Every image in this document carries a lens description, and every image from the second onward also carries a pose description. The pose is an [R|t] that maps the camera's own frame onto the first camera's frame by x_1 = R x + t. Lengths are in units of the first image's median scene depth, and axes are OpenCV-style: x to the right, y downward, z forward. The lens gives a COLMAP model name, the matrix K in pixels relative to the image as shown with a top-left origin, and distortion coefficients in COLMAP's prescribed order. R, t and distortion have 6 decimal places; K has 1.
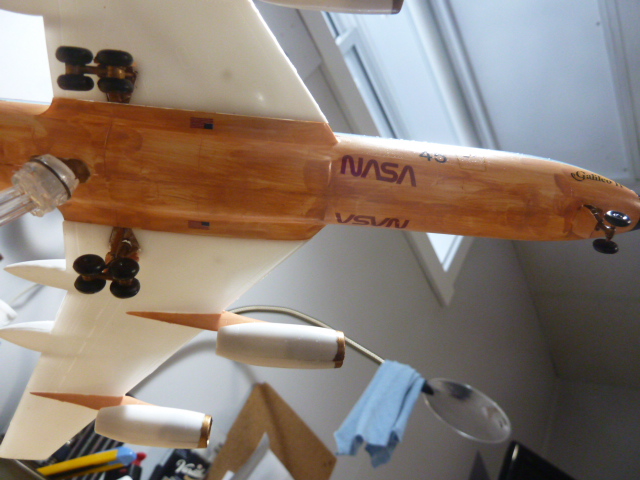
lens RADIAL K [[479.7, 0, 320.6], [0, 479.7, 242.0], [0, 0, 1]] dist [-0.036992, 0.010066]
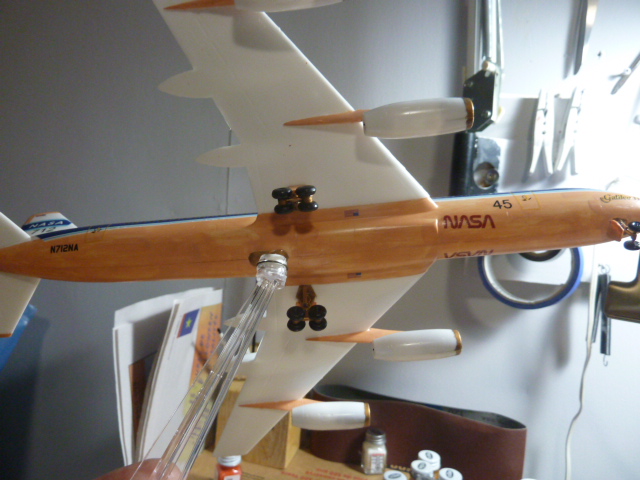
lens RADIAL K [[479.7, 0, 320.6], [0, 479.7, 237.8], [0, 0, 1]] dist [-0.036992, 0.010066]
pose [[0.979054, -0.172212, -0.108608, -0.184385], [0.170274, 0.985028, -0.026938, -0.138380], [0.111621, 0.007880, 0.993720, -0.567390]]
